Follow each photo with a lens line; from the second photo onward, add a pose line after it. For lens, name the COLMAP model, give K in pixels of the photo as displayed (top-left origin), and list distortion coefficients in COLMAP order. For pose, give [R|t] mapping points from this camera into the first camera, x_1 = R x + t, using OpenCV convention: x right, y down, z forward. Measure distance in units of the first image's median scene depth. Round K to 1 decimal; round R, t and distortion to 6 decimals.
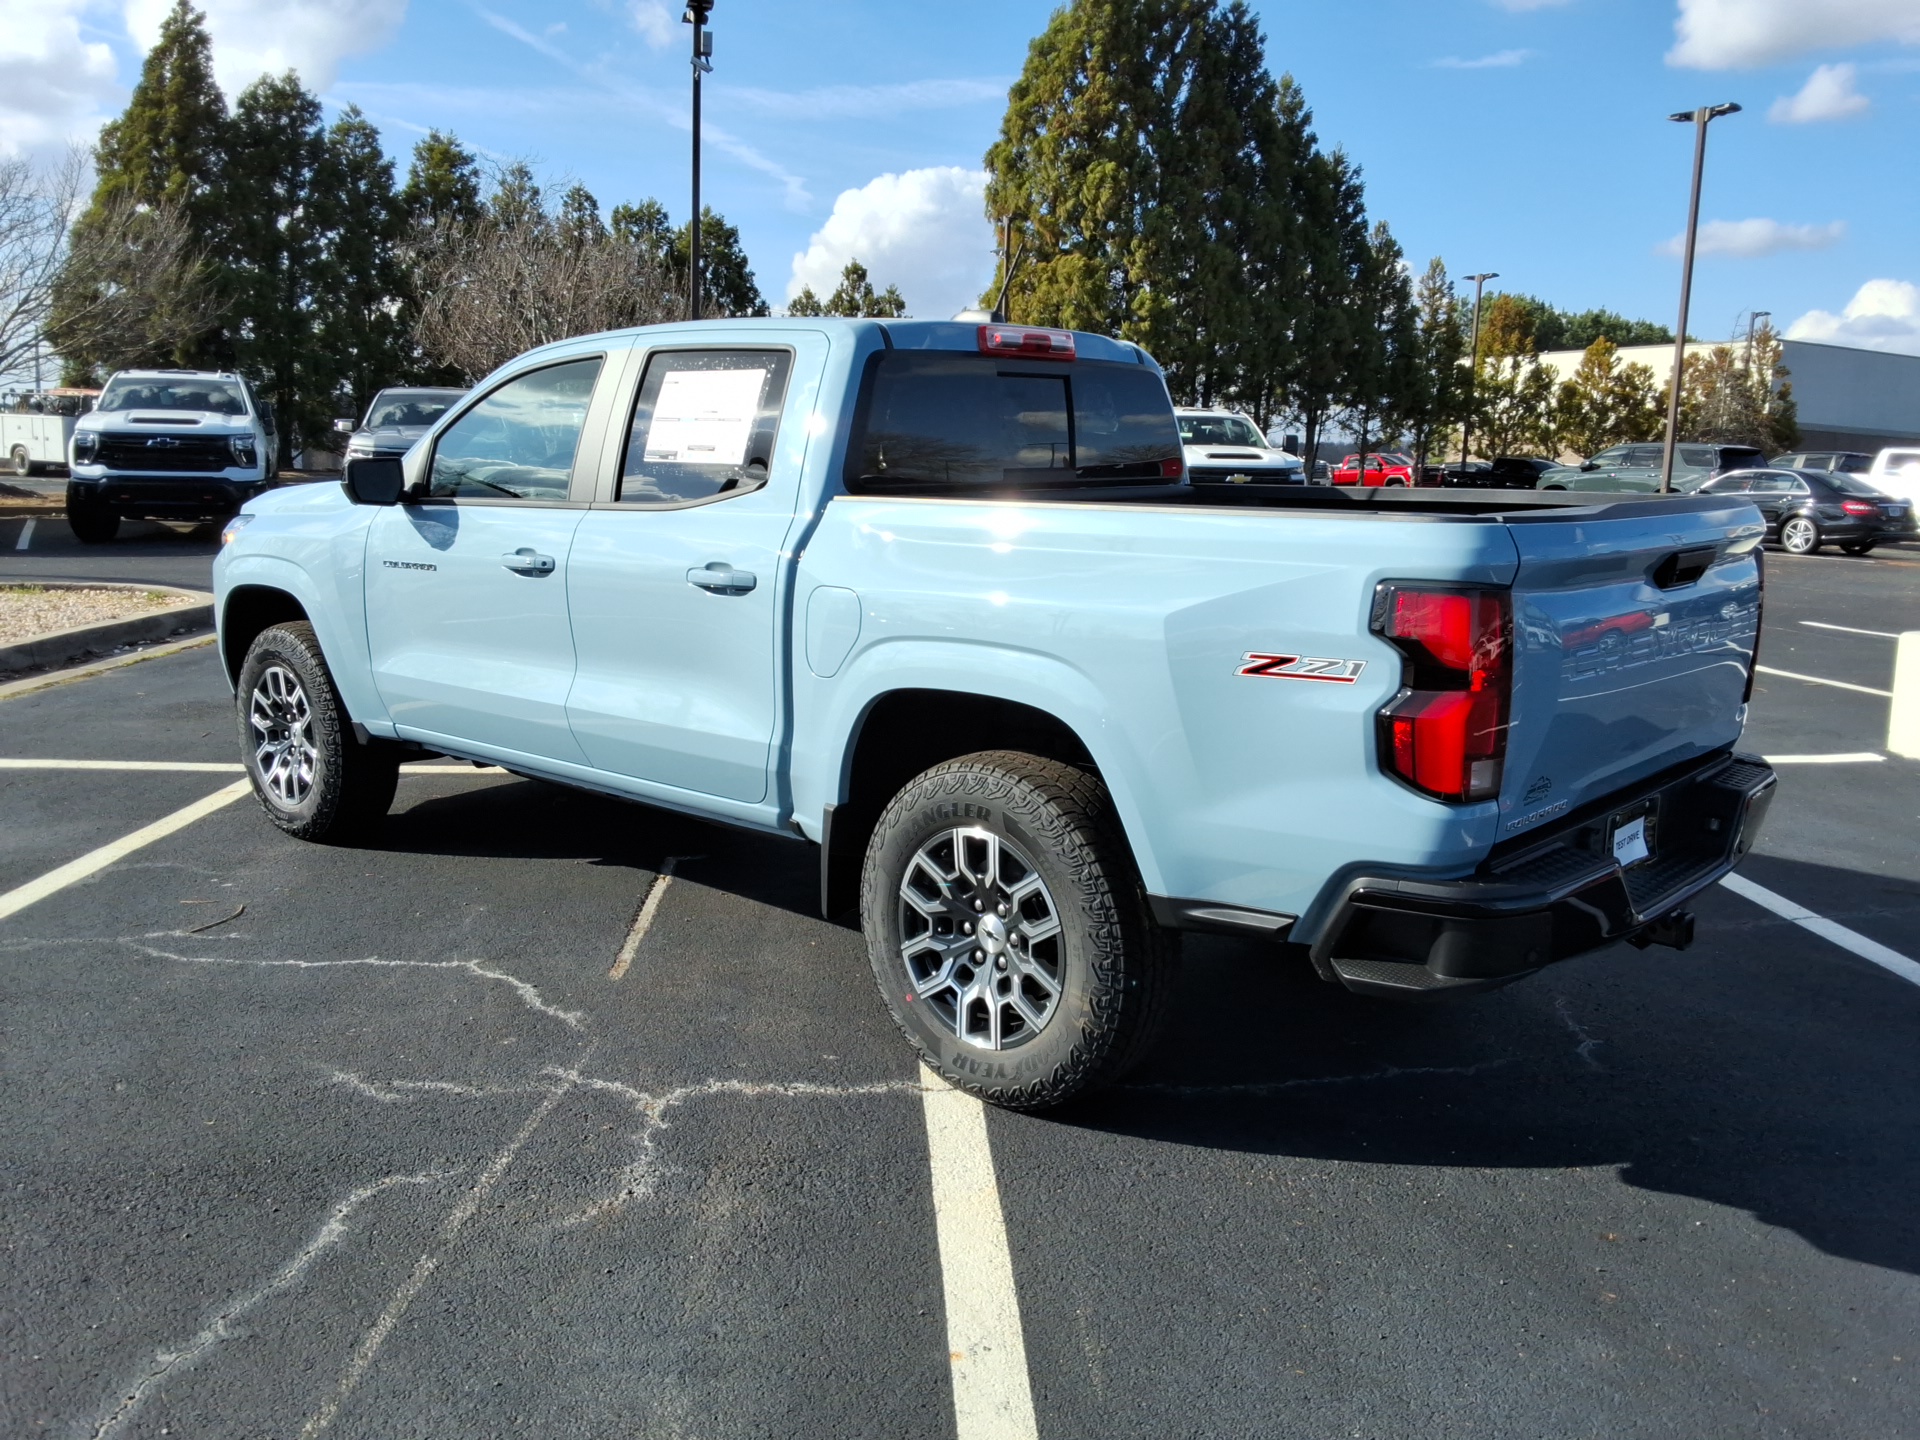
lens RADIAL K [[1530.0, 0, 970.5], [0, 1530.0, 722.0], [0, 0, 1]] dist [0.102594, -0.159222]
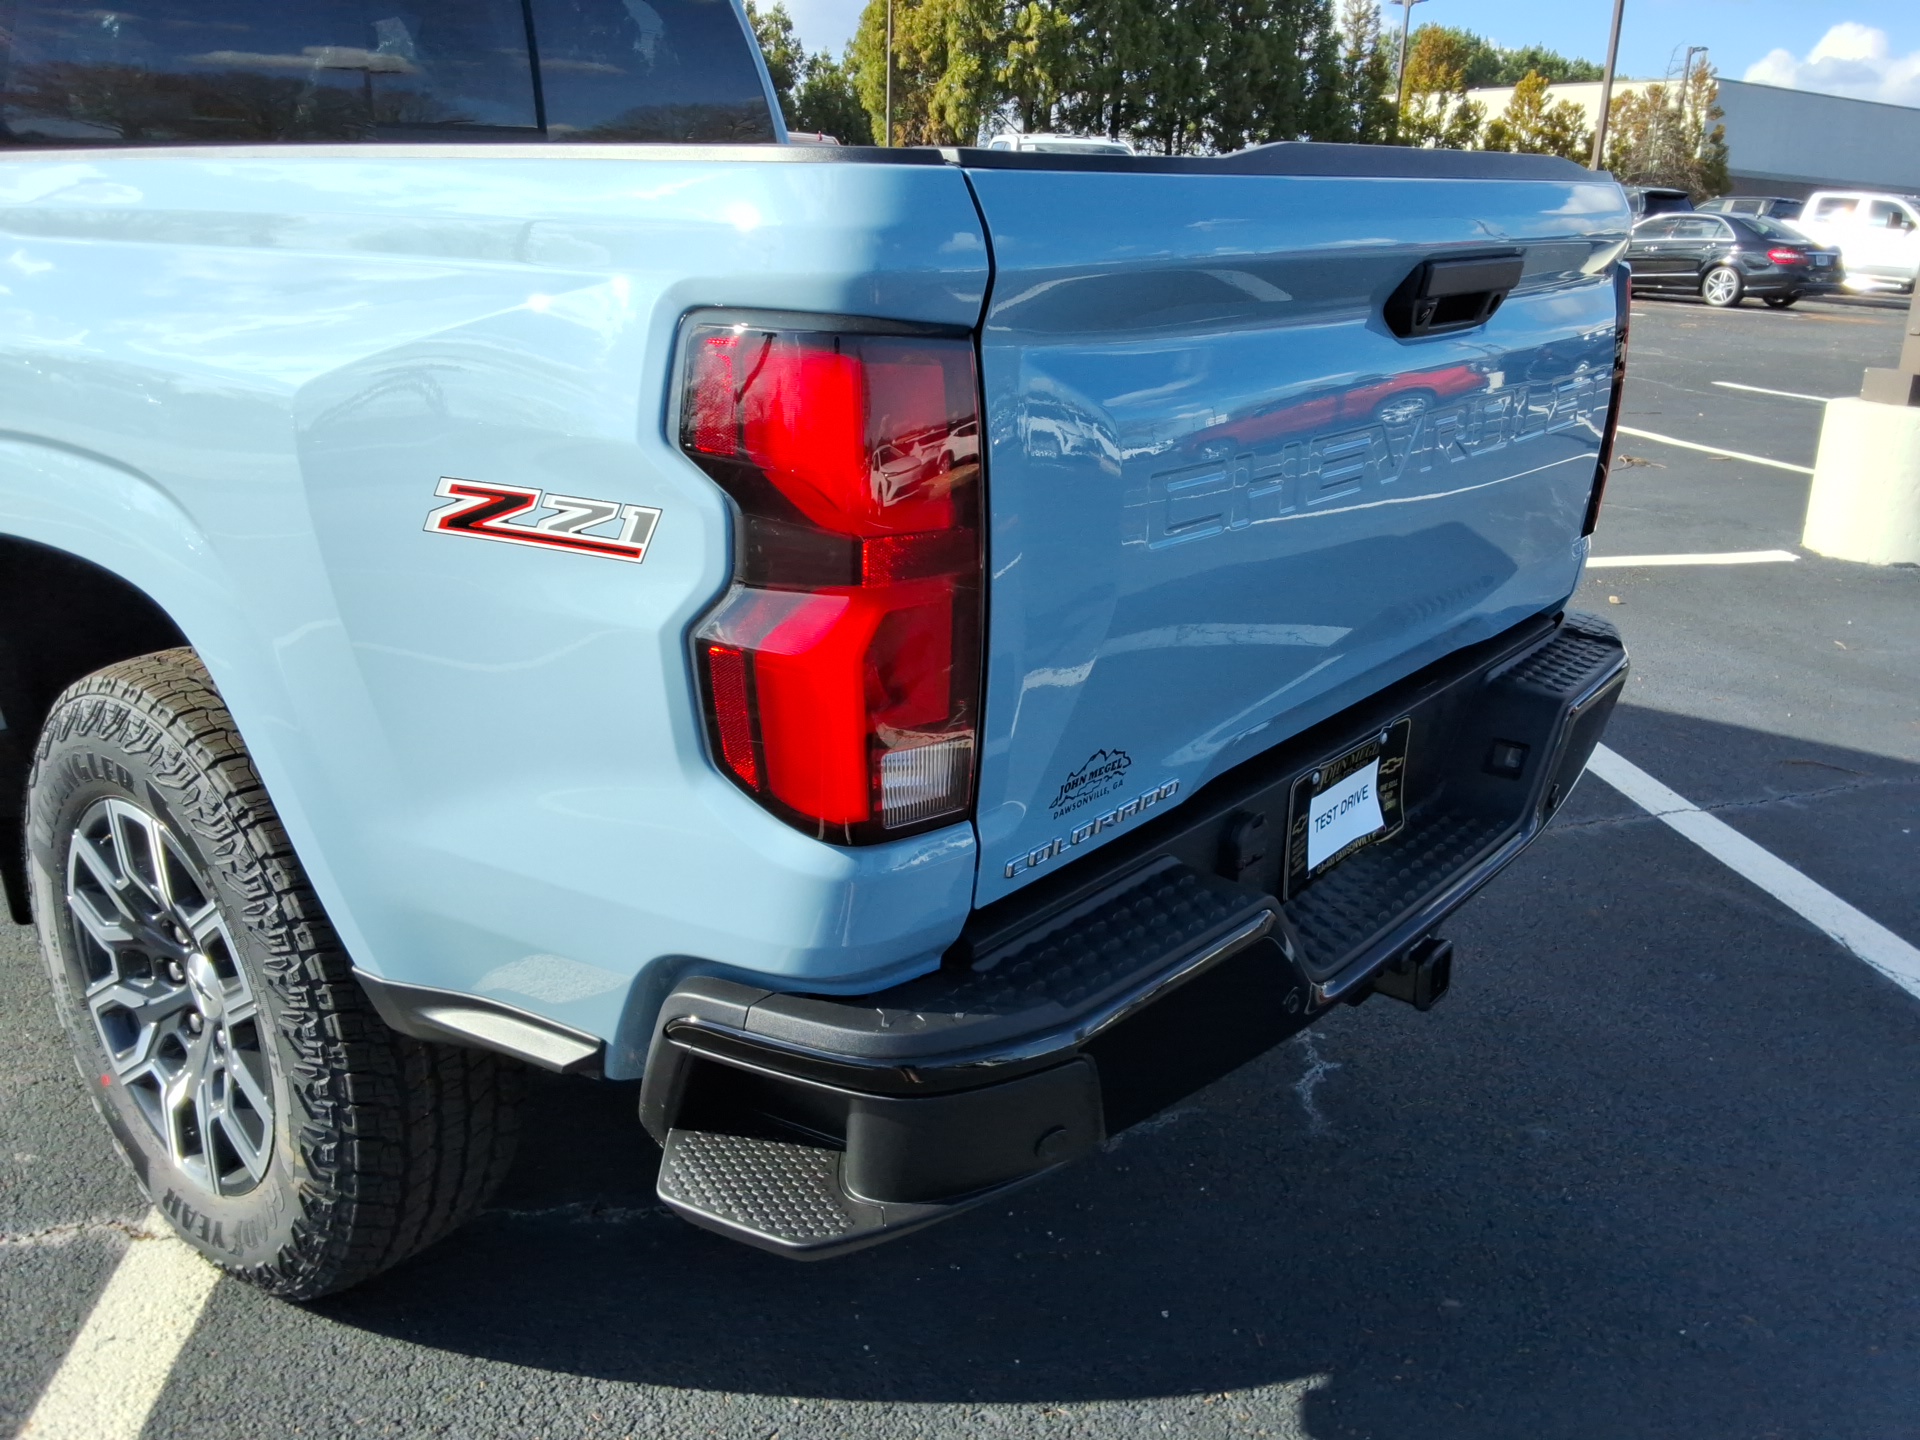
lens RADIAL K [[1530.0, 0, 969.0], [0, 1530.0, 712.8], [0, 0, 1]] dist [0.102594, -0.159222]
pose [[0.998810, -0.010002, 0.047730, 0.156305], [0.002896, 0.989178, 0.146692, -0.022259], [-0.048681, -0.146379, 0.988030, 0.278256]]
